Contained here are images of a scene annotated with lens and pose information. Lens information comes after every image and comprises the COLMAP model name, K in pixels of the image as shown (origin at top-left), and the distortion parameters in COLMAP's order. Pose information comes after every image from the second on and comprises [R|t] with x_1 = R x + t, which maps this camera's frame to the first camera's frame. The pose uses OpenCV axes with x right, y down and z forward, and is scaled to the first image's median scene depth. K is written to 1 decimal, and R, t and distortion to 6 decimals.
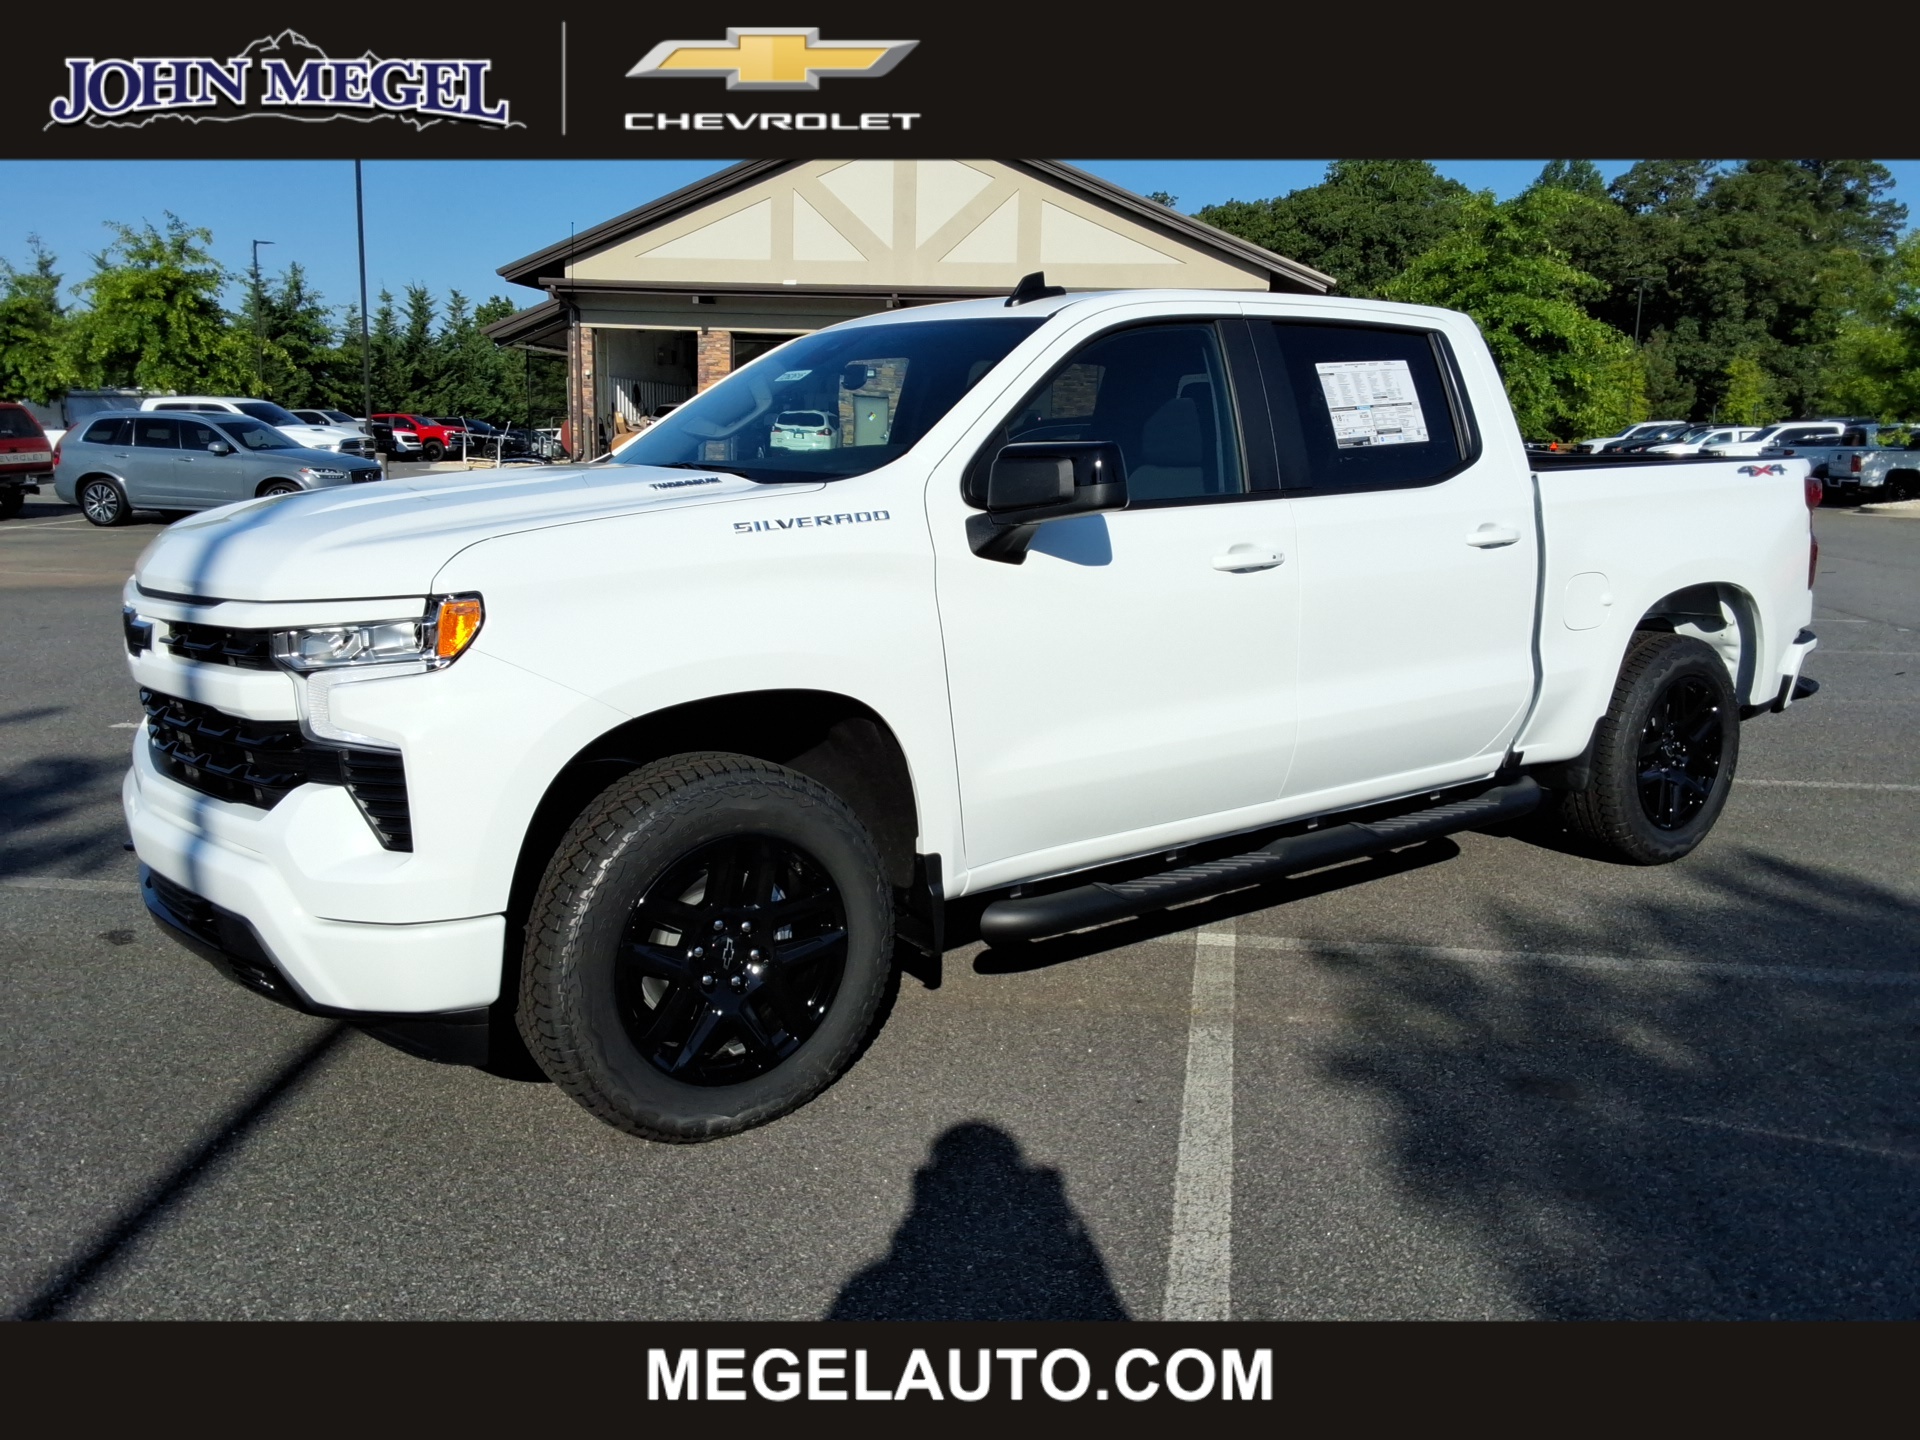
lens RADIAL K [[1527.0, 0, 968.4], [0, 1527.0, 720.1], [0, 0, 1]] dist [0.115470, -0.170859]
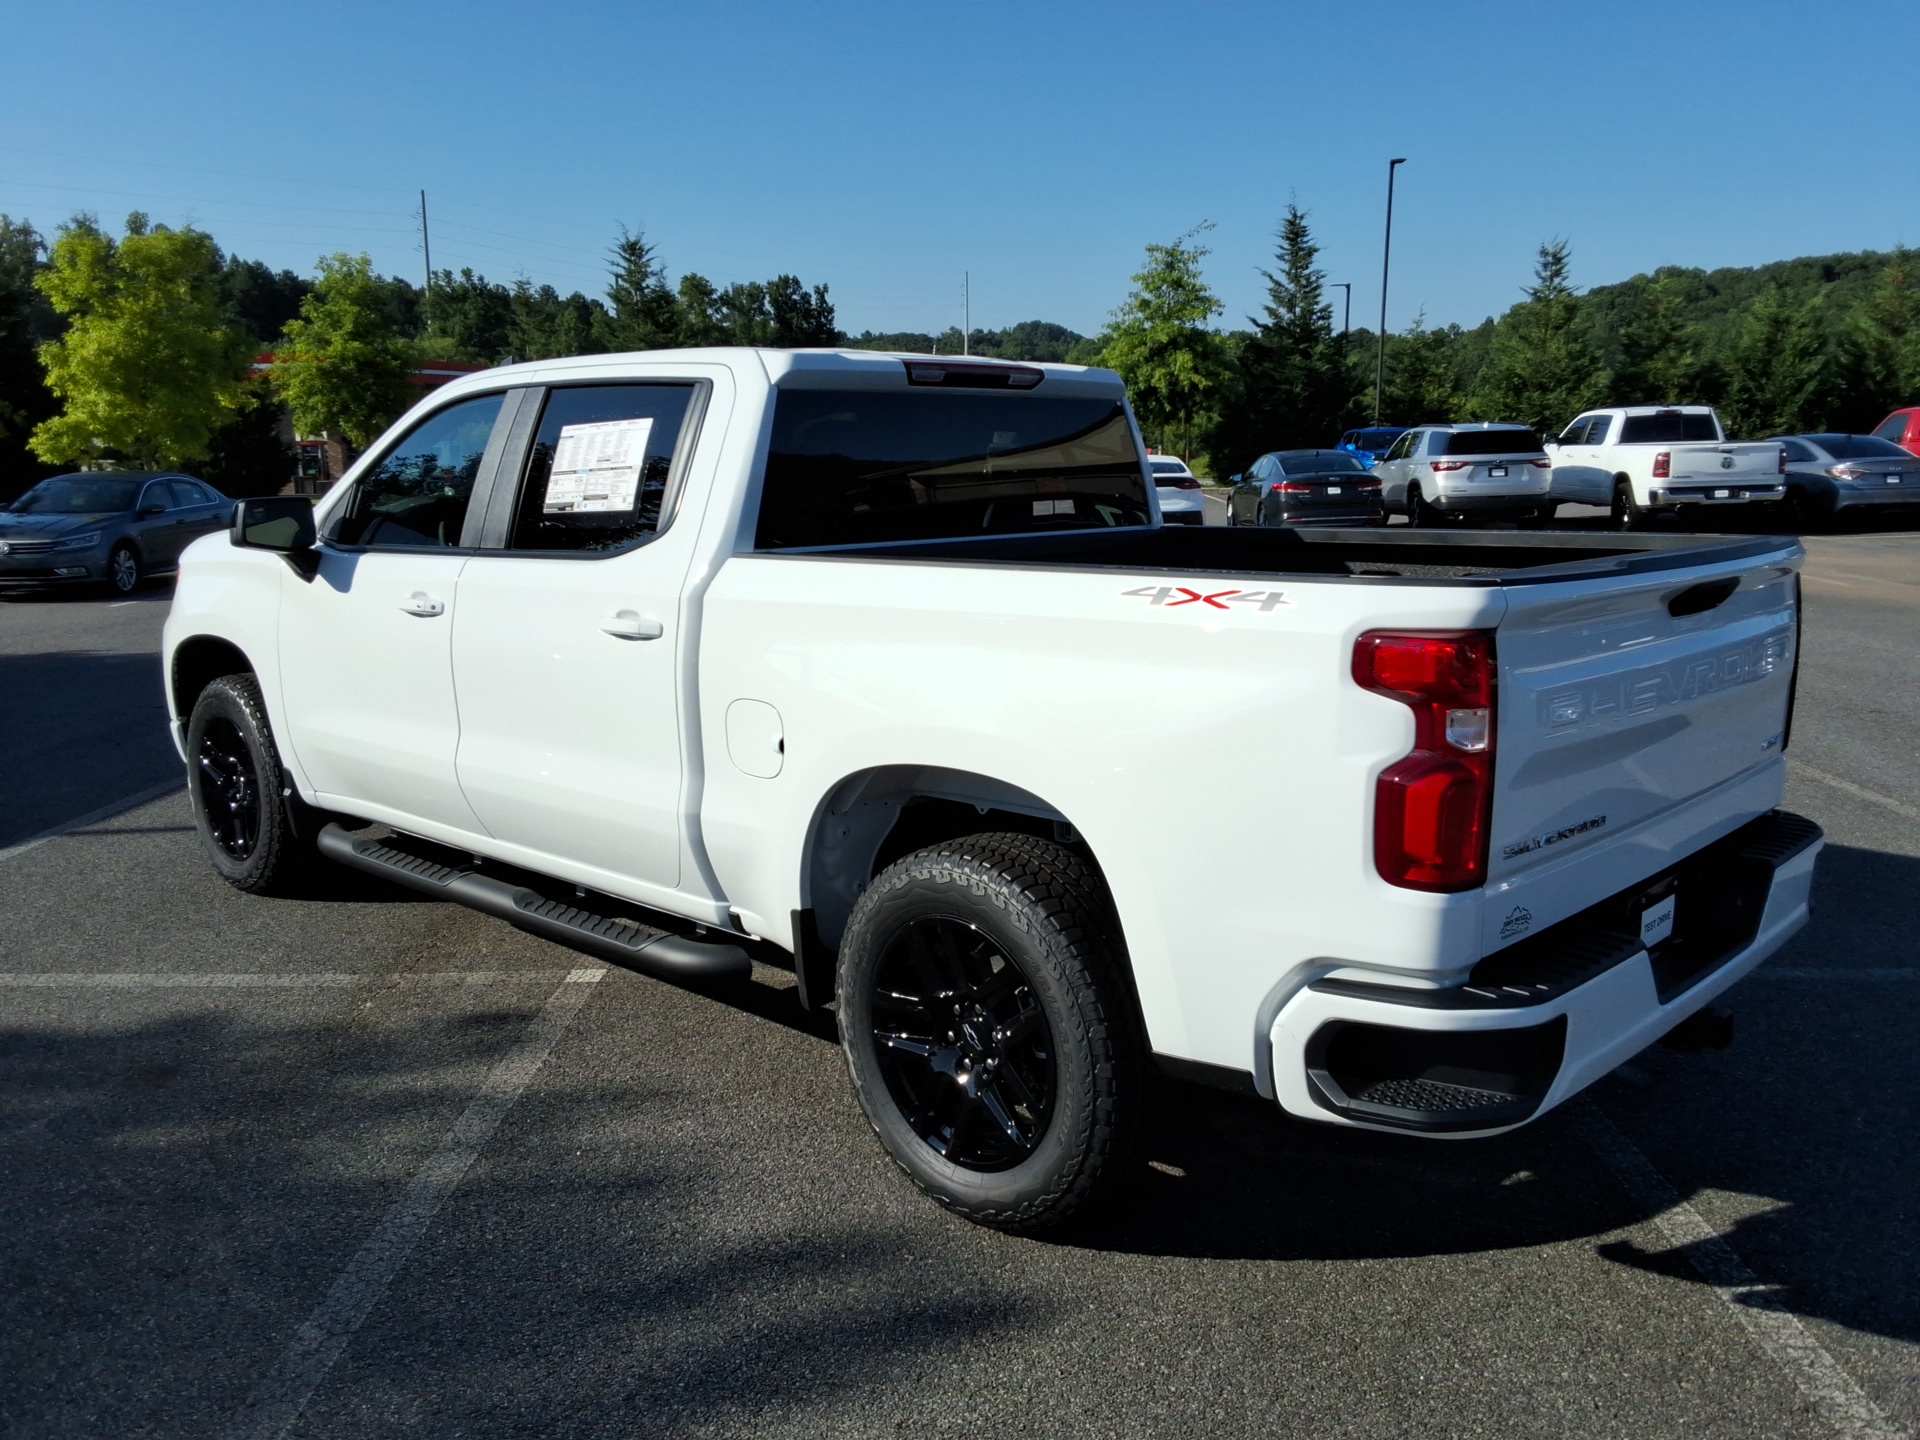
lens RADIAL K [[1527.0, 0, 968.4], [0, 1527.0, 720.1], [0, 0, 1]] dist [0.115470, -0.170859]
pose [[0.173511, 0.171508, -0.969783, 0.173579], [-0.165696, 0.975766, 0.142920, -0.031921], [0.970793, 0.135891, 0.197724, 0.148794]]
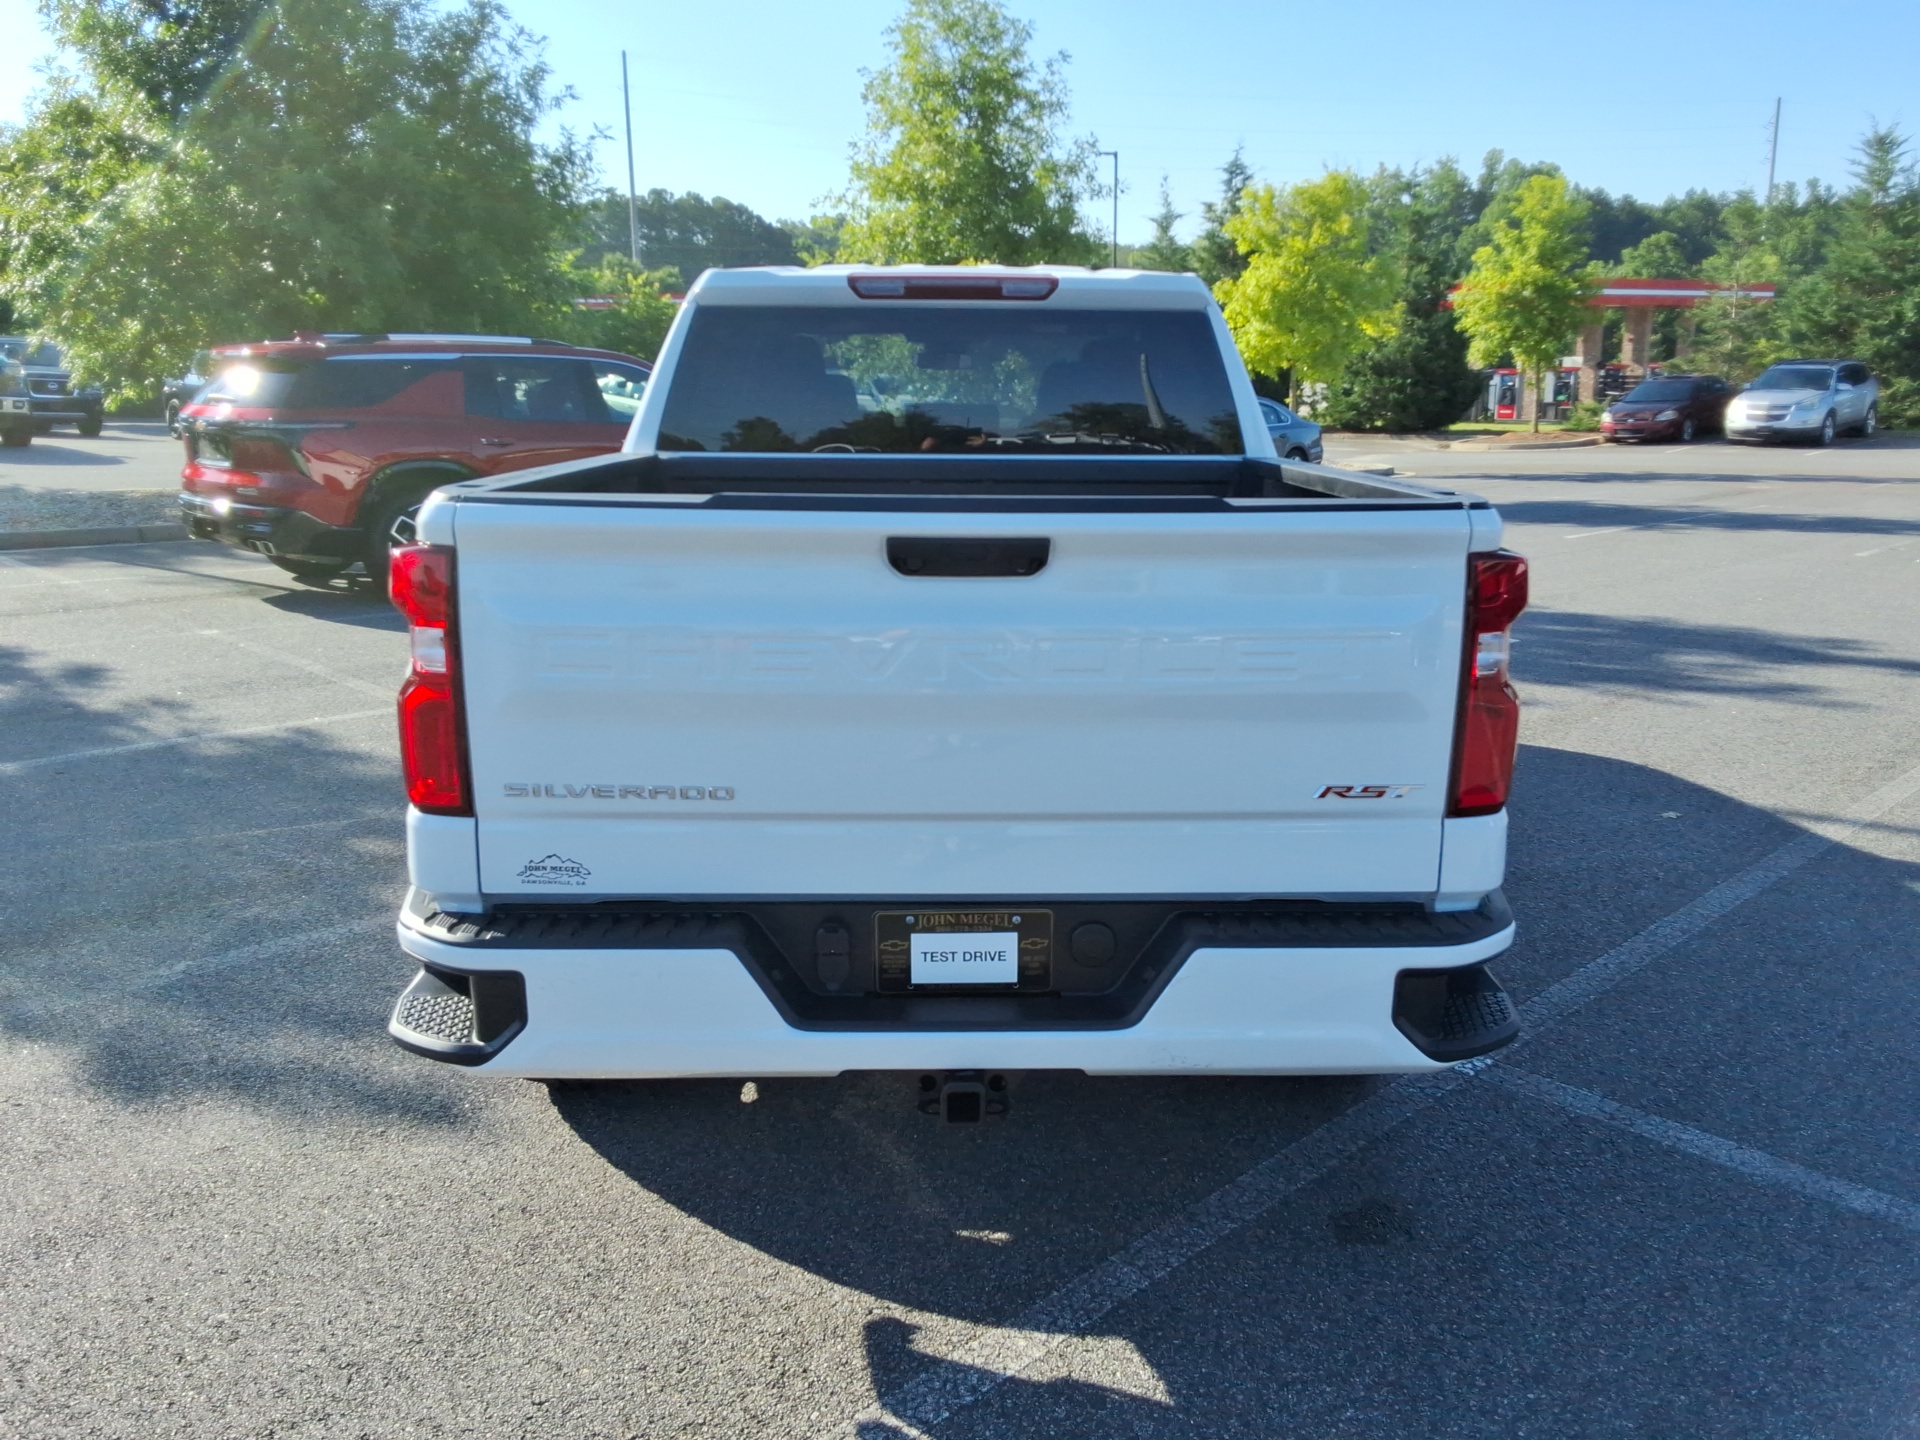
lens RADIAL K [[1533.2, 0, 977.7], [0, 1533.2, 714.7], [0, 0, 1]] dist [0.093470, -0.136970]
pose [[-0.575244, 0.173651, -0.799337, 0.147840], [-0.147006, 0.939348, 0.309861, -0.049008], [0.804664, 0.295753, -0.514826, 0.251190]]
